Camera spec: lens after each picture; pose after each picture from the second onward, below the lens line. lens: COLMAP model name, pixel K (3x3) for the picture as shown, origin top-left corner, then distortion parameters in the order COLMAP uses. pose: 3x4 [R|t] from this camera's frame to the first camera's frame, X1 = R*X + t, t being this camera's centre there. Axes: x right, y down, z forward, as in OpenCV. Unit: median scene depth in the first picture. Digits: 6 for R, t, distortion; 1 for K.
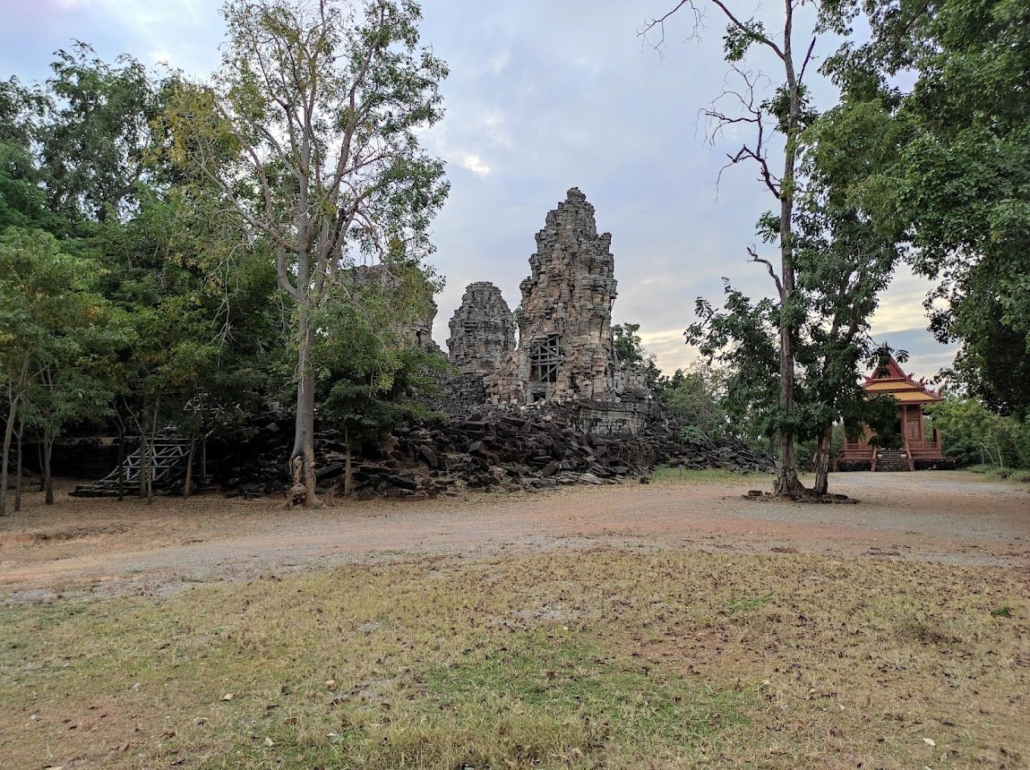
lens RADIAL K [[793.3, 0, 514.8], [0, 793.3, 384.7], [0, 0, 1]] dist [0.002867, 0.000077]
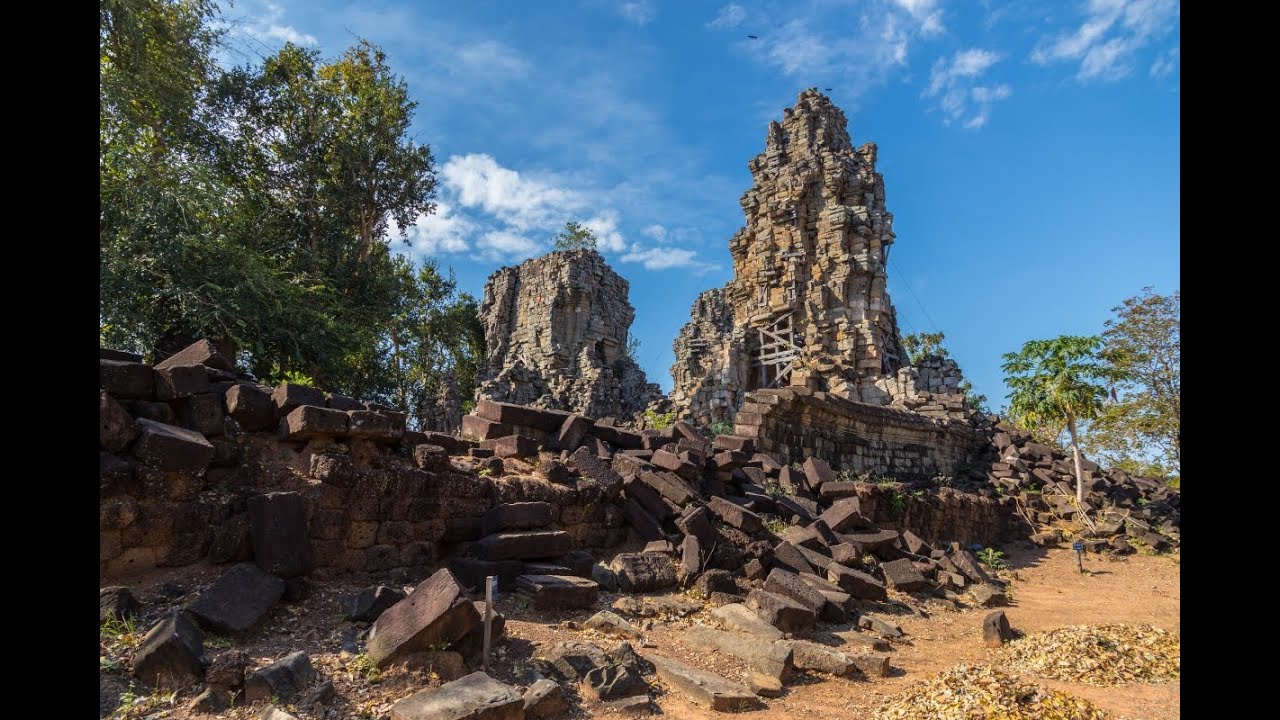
lens RADIAL K [[723.9, 0, 640.4], [0, 723.9, 359.6], [0, 0, 1]] dist [-0.003318, -0.000123]
pose [[0.969041, -0.064293, -0.238380, 0.070555], [0.031373, 0.989739, -0.139404, 0.042349], [0.244897, 0.127609, 0.961115, 0.465711]]
